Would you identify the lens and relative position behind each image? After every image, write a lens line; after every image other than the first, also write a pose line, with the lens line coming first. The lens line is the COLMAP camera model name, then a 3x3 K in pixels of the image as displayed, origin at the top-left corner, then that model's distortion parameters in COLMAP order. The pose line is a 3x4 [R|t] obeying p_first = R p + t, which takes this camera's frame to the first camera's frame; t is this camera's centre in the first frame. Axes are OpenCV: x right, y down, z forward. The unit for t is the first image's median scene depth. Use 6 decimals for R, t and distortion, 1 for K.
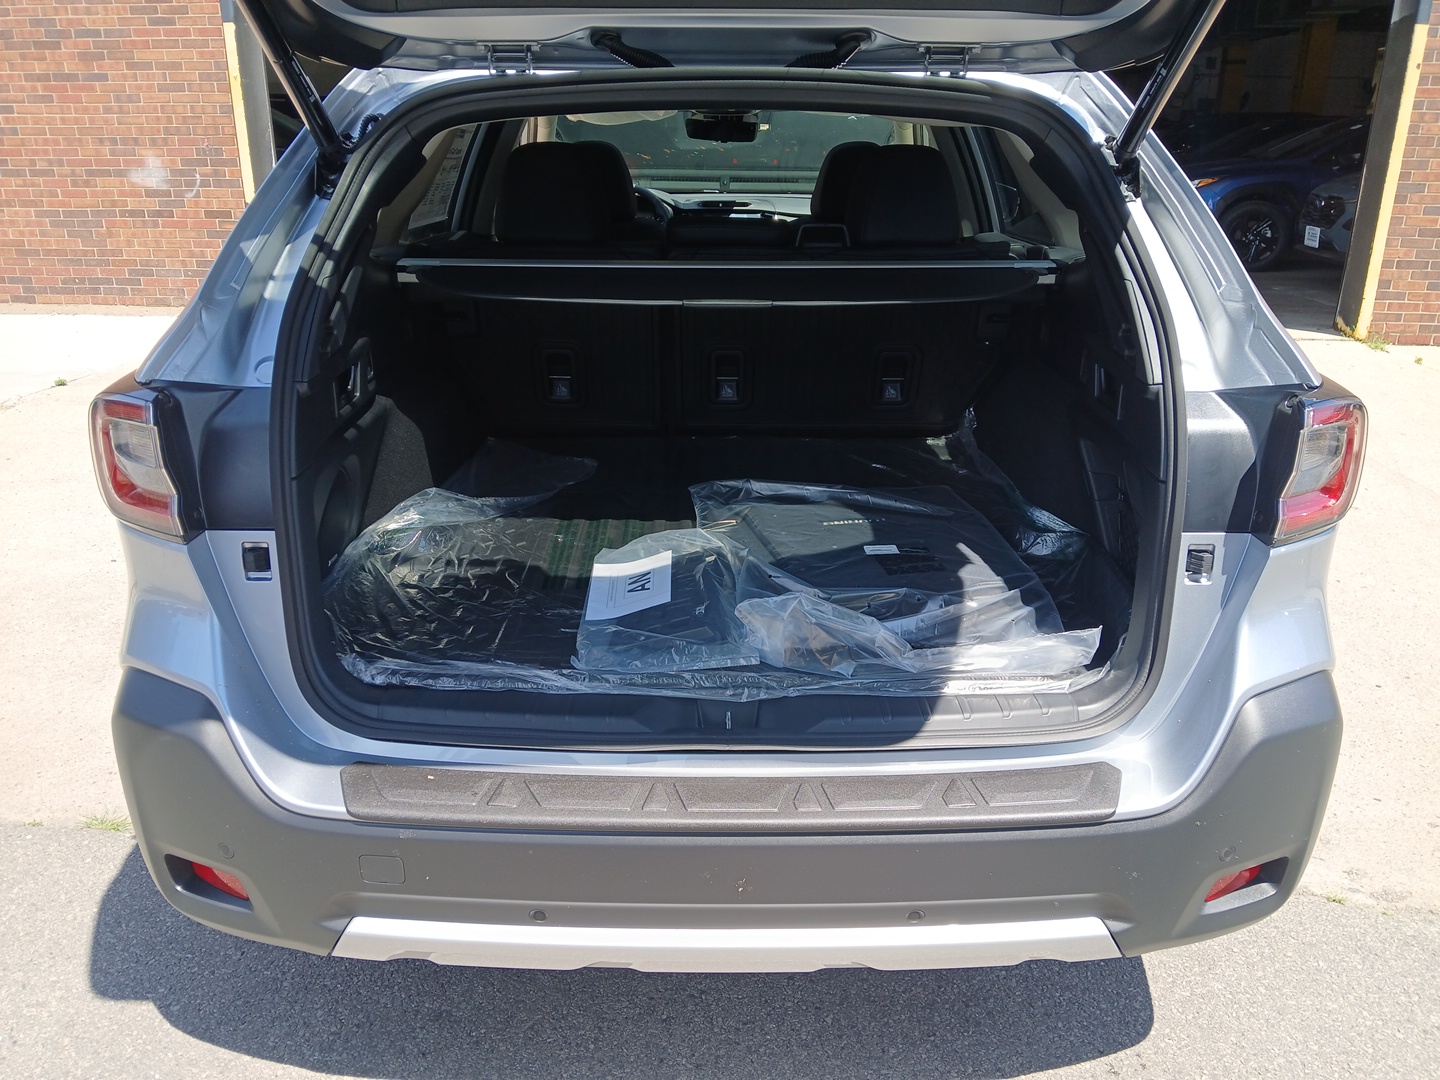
lens RADIAL K [[1117.6, 0, 720.0], [0, 1117.6, 540.0], [0, 0, 1]] dist [-0.021726, 0.000708]
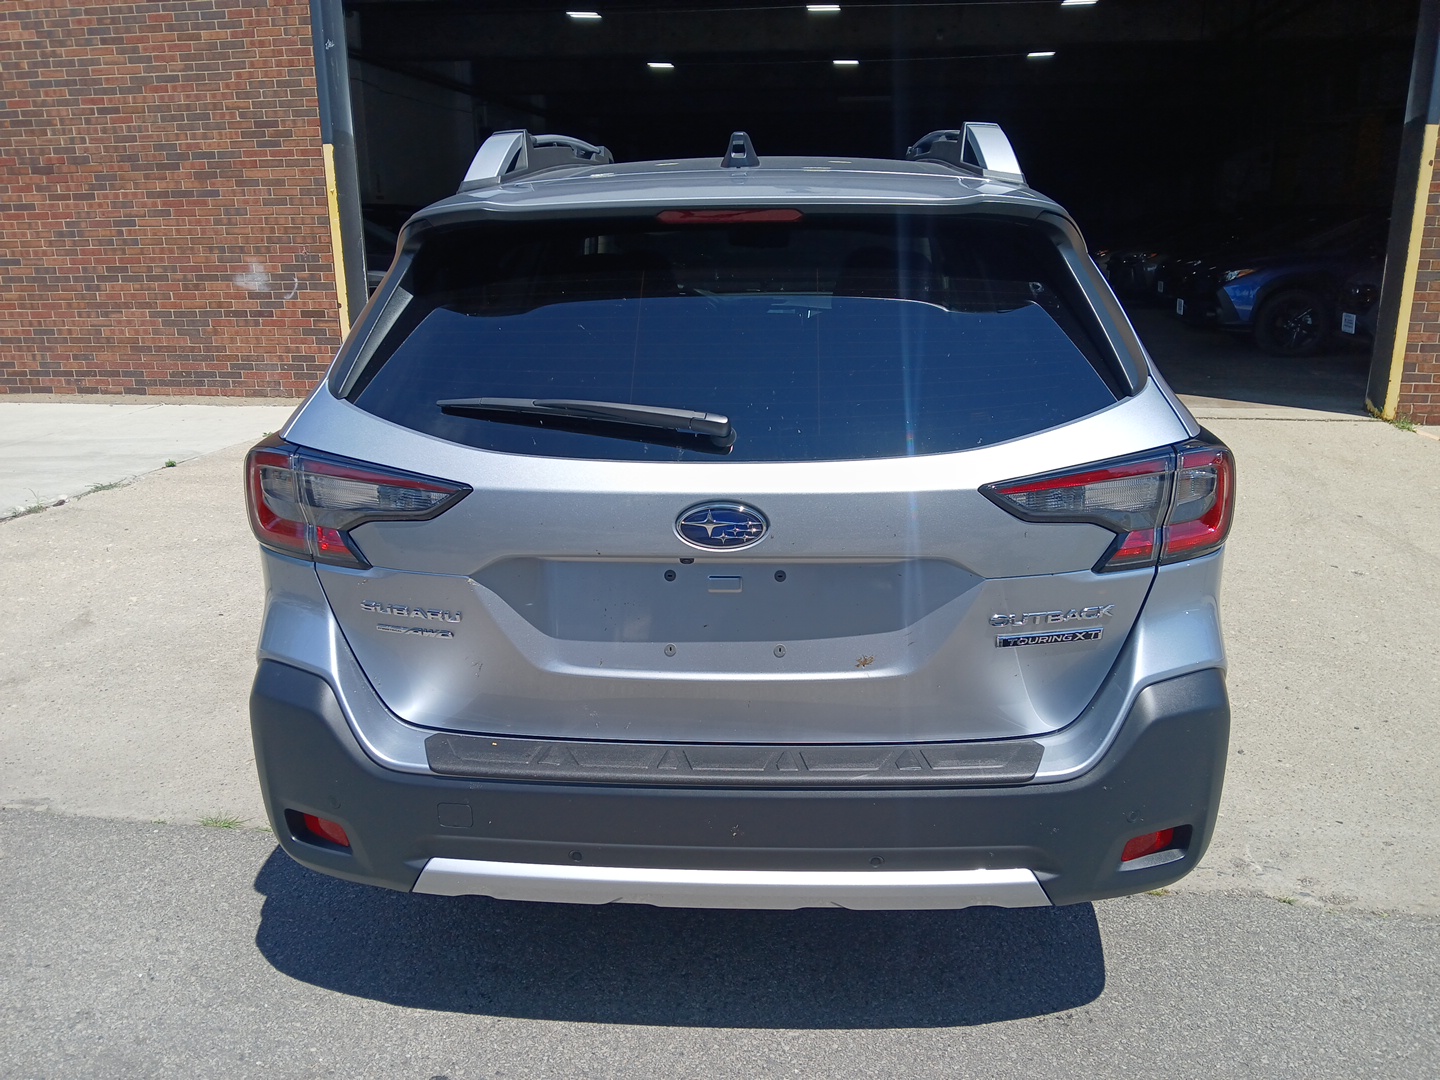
lens RADIAL K [[1114.0, 0, 720.0], [0, 1114.0, 540.0], [0, 0, 1]] dist [0.032591, -0.078170]
pose [[0.998249, 0.000540, -0.059141, 0.039738], [-0.005337, 0.996702, -0.080979, 0.043403], [0.058902, 0.081153, 0.994960, -0.148552]]
